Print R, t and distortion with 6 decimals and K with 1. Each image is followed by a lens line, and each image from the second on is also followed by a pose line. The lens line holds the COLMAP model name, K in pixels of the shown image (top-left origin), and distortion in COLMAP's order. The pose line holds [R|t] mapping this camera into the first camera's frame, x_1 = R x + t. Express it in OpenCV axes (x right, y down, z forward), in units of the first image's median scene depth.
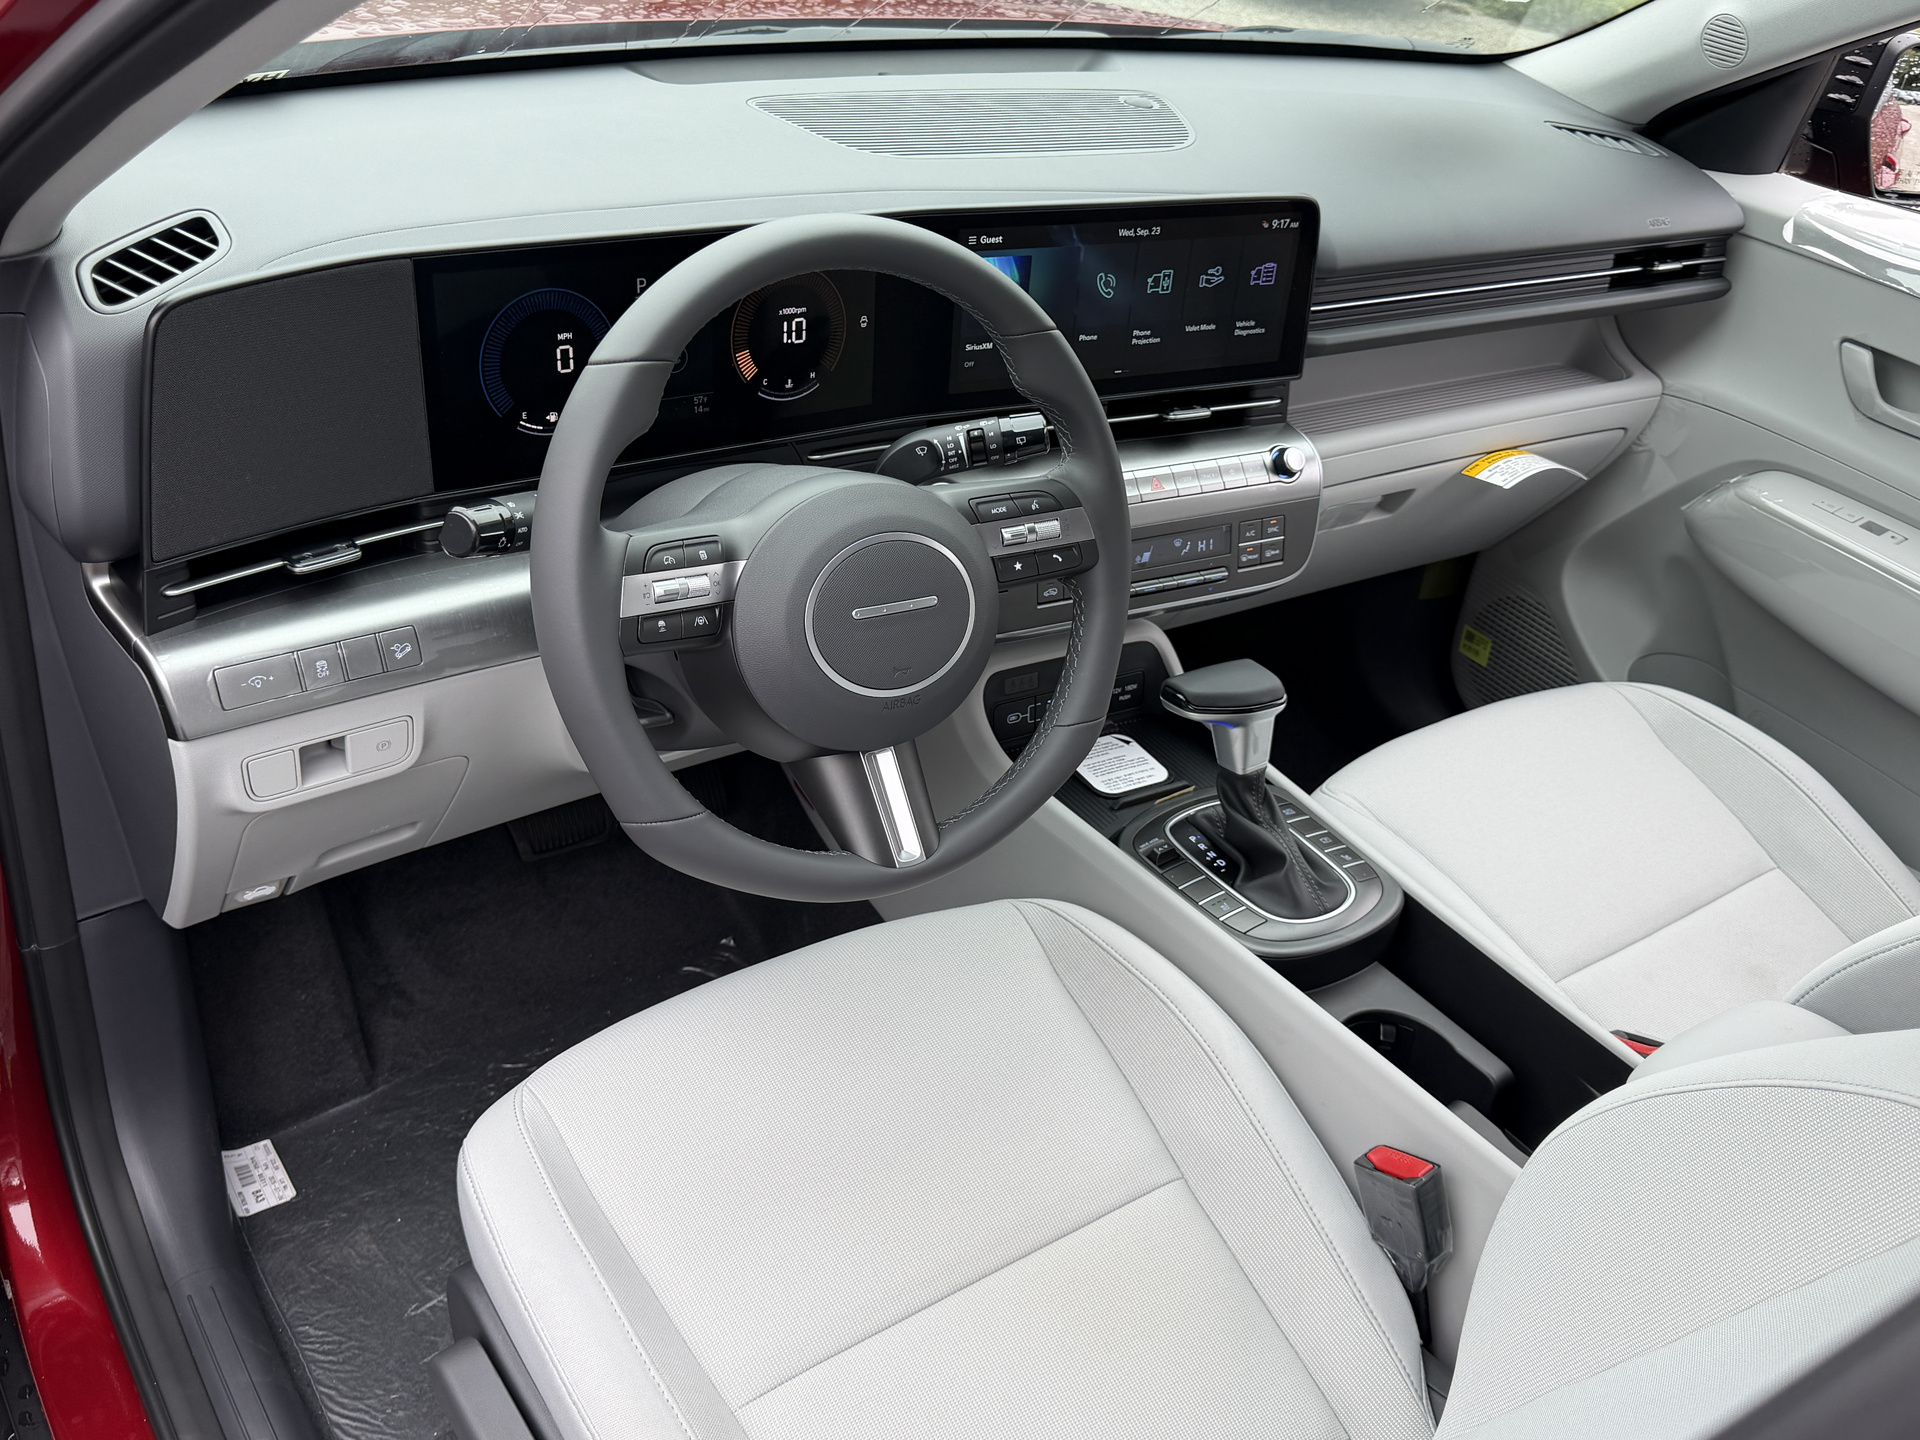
lens RADIAL K [[1680.6, 0, 960.0], [0, 1680.6, 720.0], [0, 0, 1]] dist [0.189141, -0.436990]
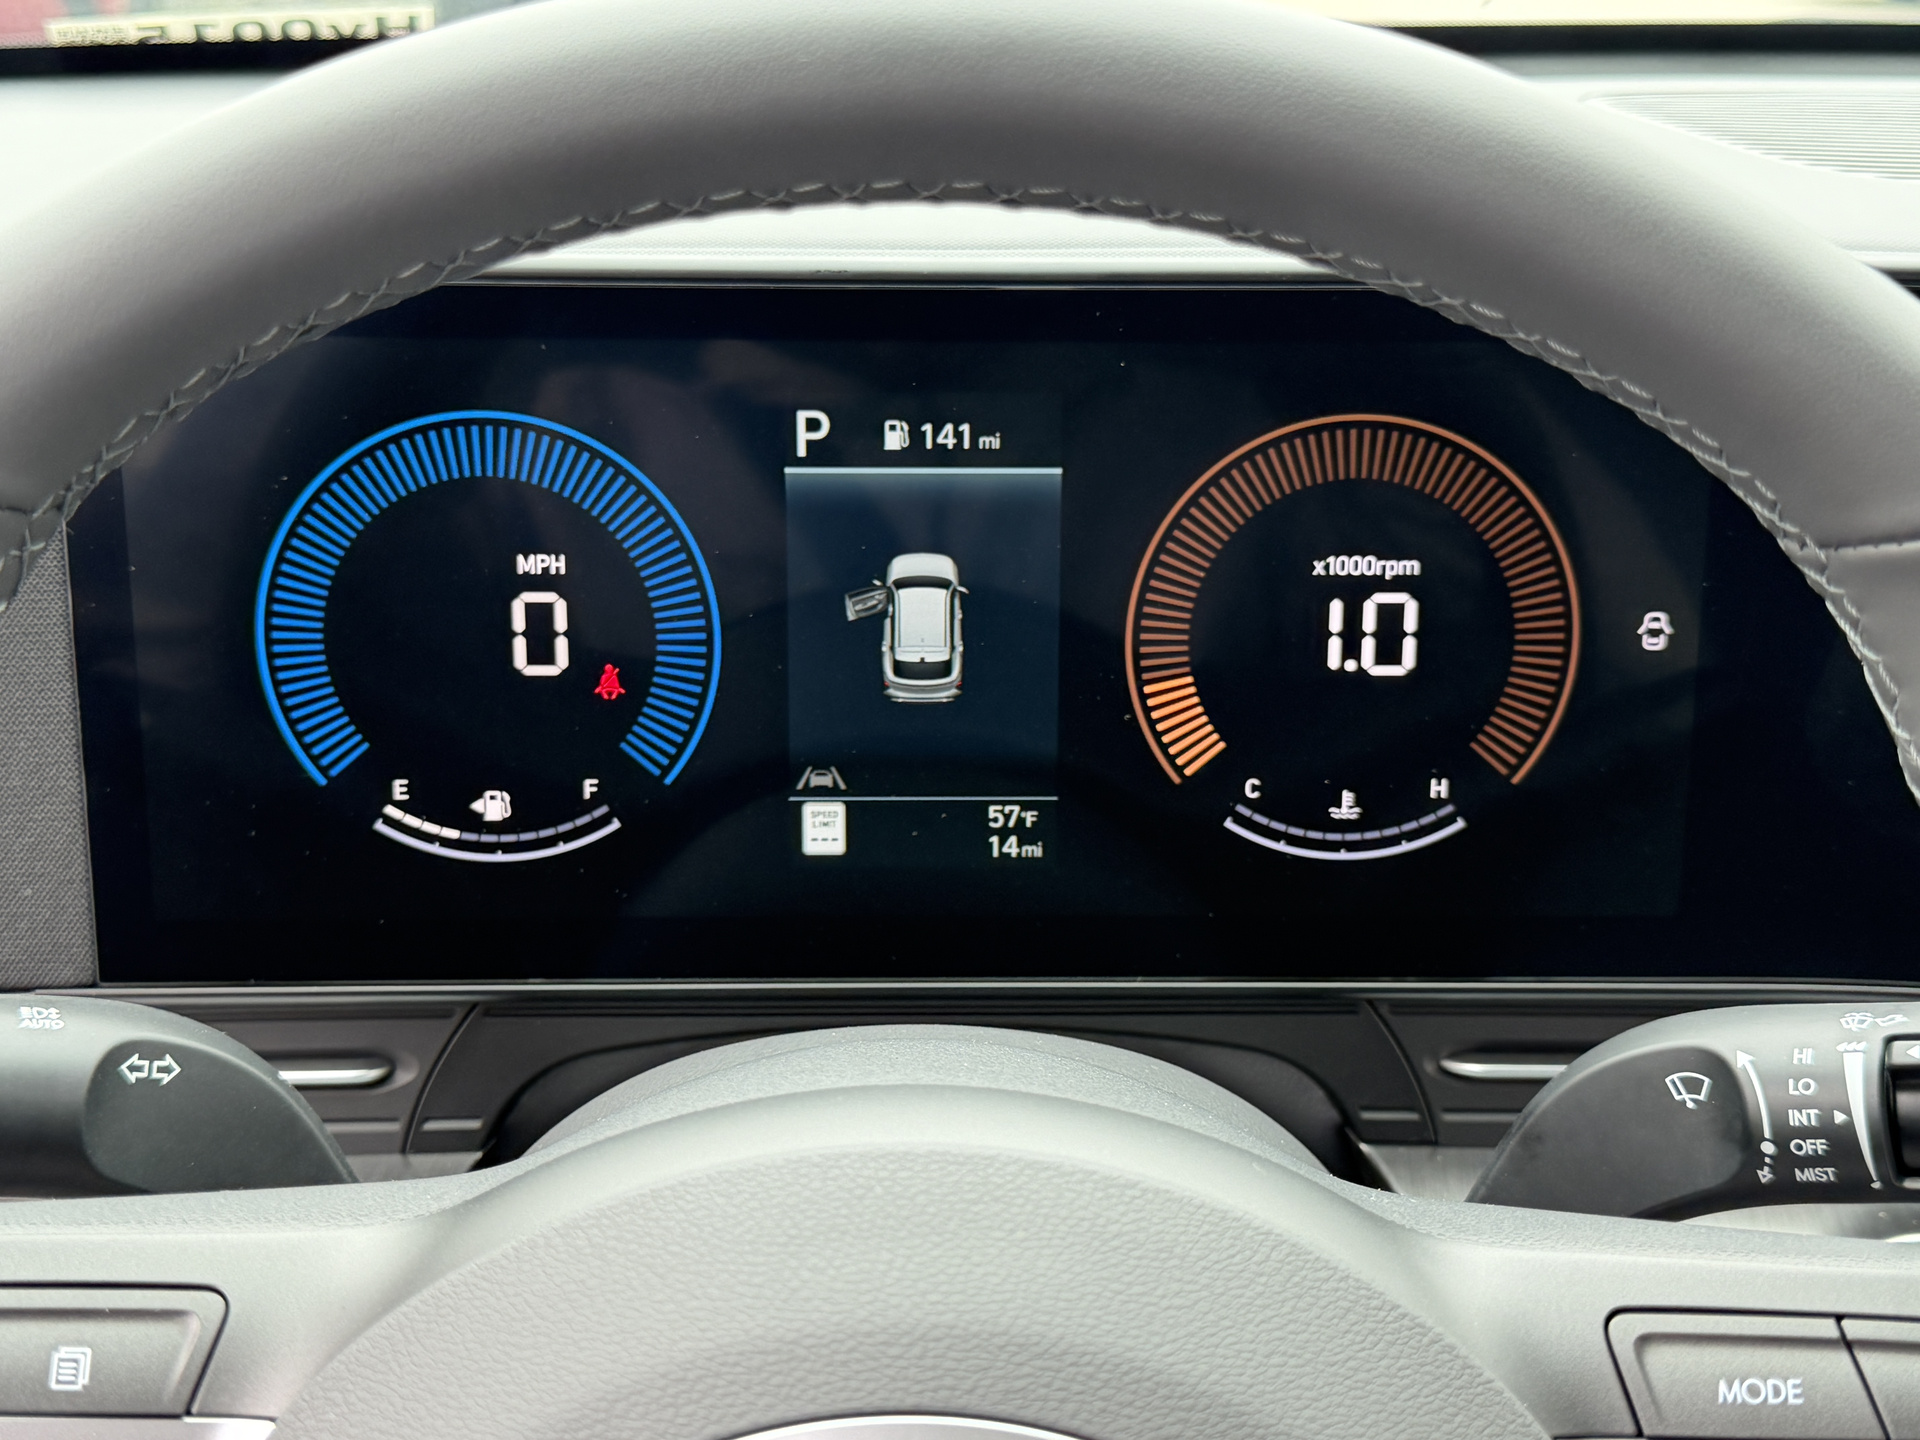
lens RADIAL K [[2486.3, 0, 949.4], [0, 2486.3, 748.5], [0, 0, 1]] dist [0.159057, -0.394968]
pose [[0.814090, 0.078302, -0.575436, 0.082581], [-0.230761, 0.952900, -0.196800, -0.092302], [0.532924, 0.293001, 0.793815, 0.534940]]
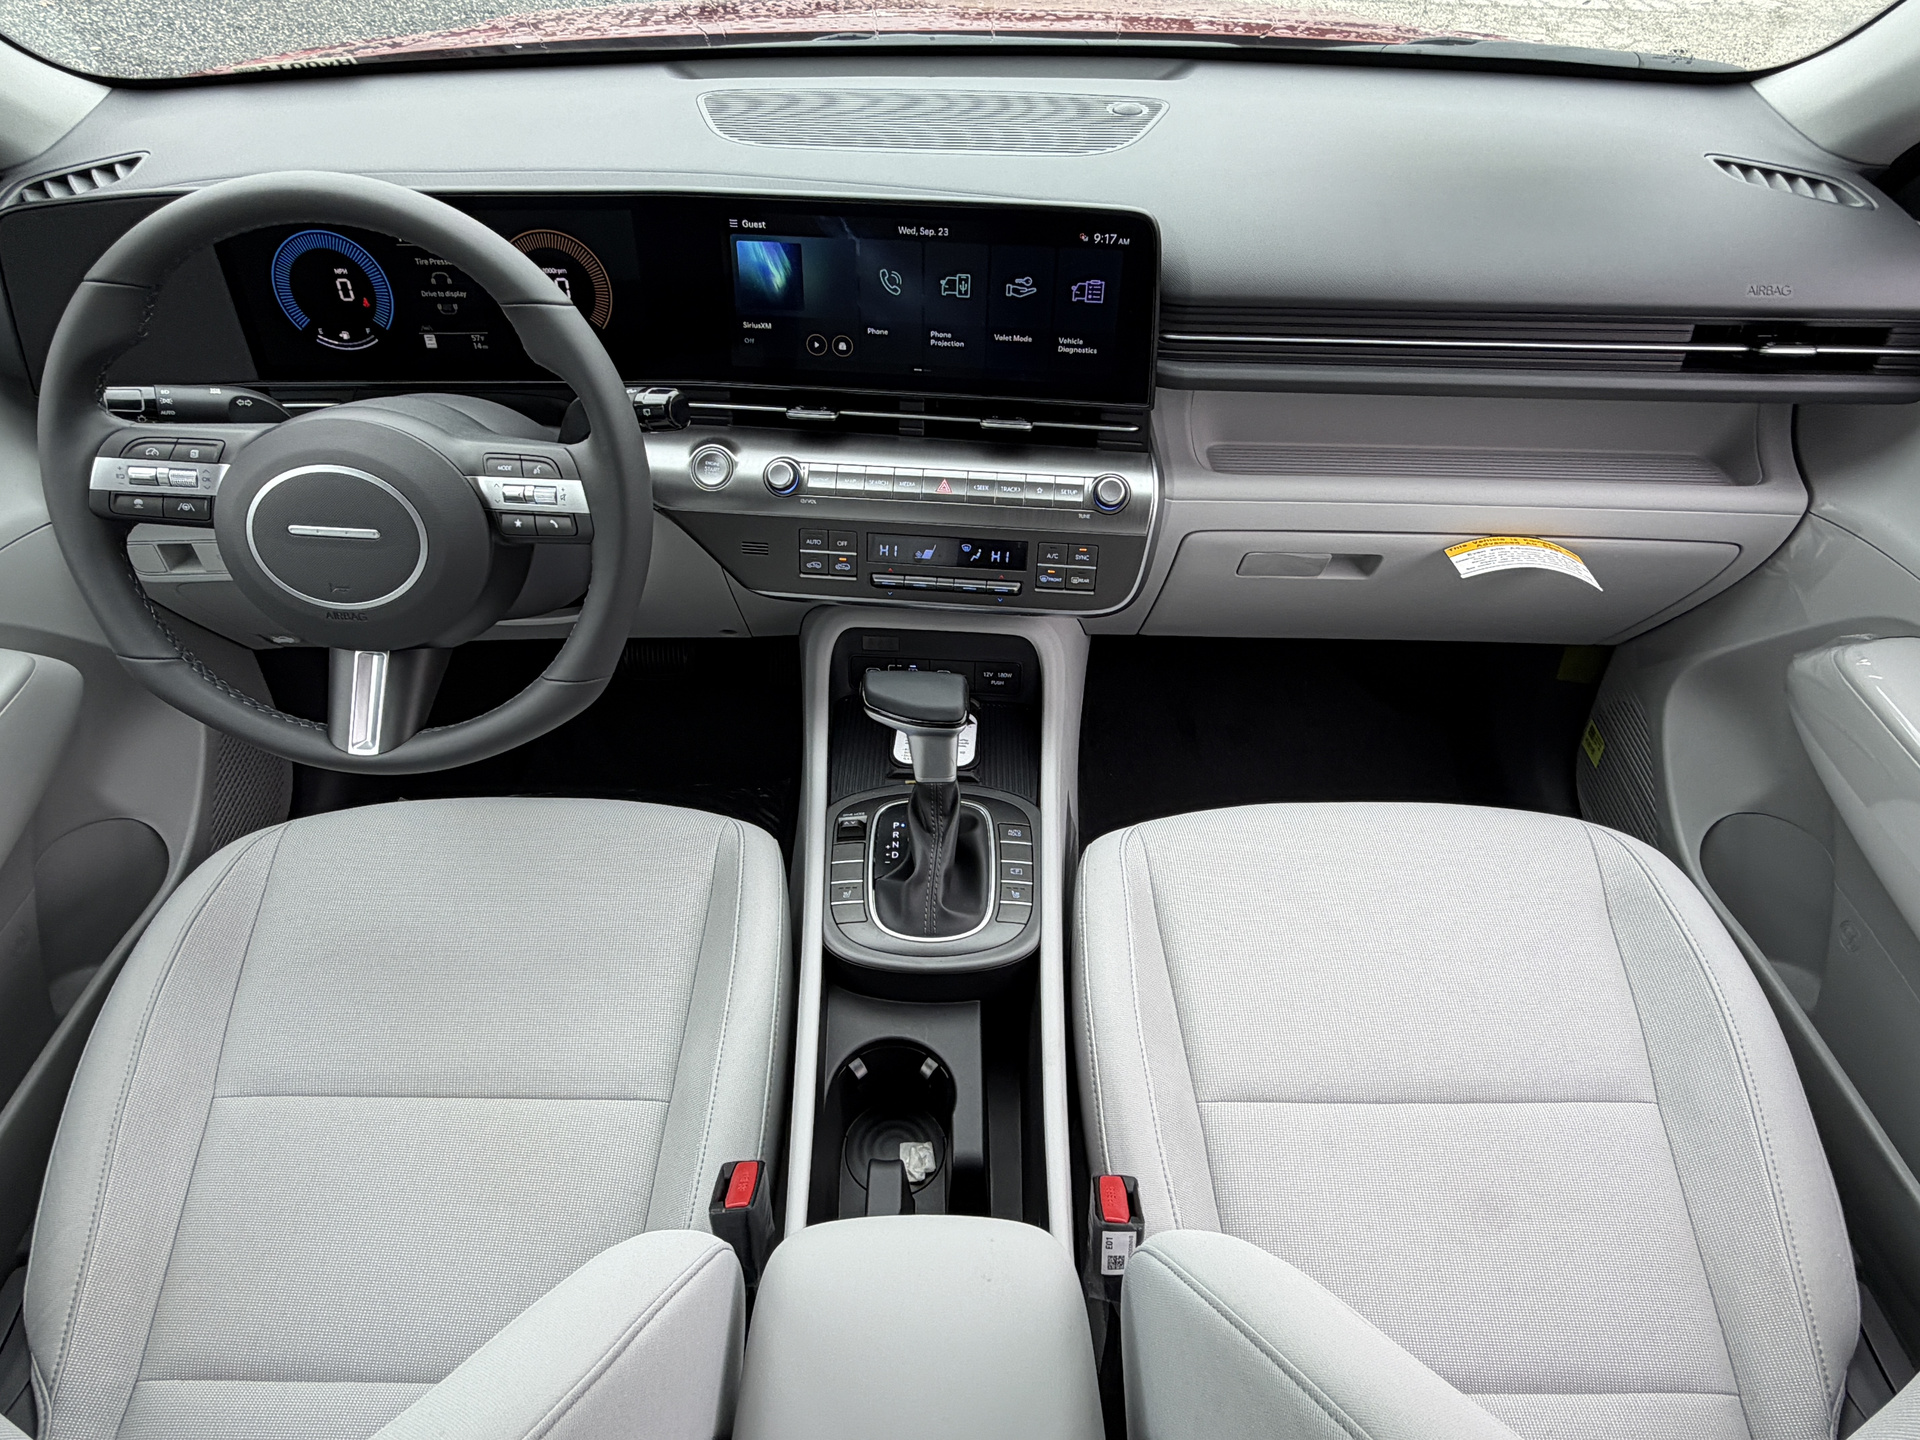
lens RADIAL K [[1168.7, 0, 932.5], [0, 1168.7, 719.9], [0, 0, 1]] dist [0.001313, -0.002544]
pose [[0.797585, 0.295377, -0.525937, 0.529122], [-0.234906, 0.955167, 0.180207, -0.131543], [0.555587, -0.020185, 0.831213, 0.408976]]
